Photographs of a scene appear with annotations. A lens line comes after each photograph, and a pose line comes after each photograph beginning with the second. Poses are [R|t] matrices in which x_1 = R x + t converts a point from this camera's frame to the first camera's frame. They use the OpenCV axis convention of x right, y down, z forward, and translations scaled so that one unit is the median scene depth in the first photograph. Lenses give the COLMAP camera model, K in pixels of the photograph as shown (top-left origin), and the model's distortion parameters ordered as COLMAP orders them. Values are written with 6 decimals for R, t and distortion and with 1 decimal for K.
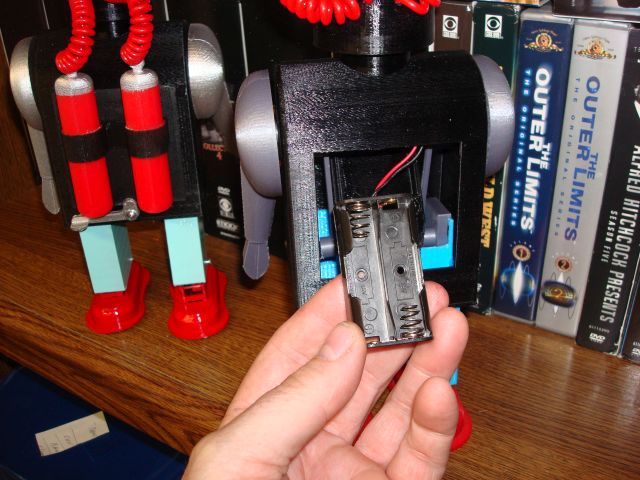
lens RADIAL K [[658.8, 0, 320.0], [0, 658.8, 240.0], [0, 0, 1]] dist [-0.103934, -0.018482]
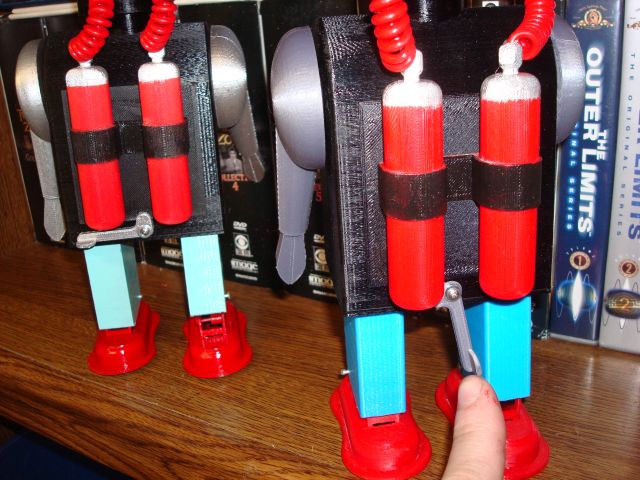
lens RADIAL K [[658.8, 0, 320.0], [0, 658.8, 240.0], [0, 0, 1]] dist [-0.103934, -0.018482]
pose [[0.999403, -0.029097, 0.018619, -0.066198], [0.031782, 0.985687, -0.165564, 0.128383], [-0.013535, 0.166057, 0.986023, 0.116347]]
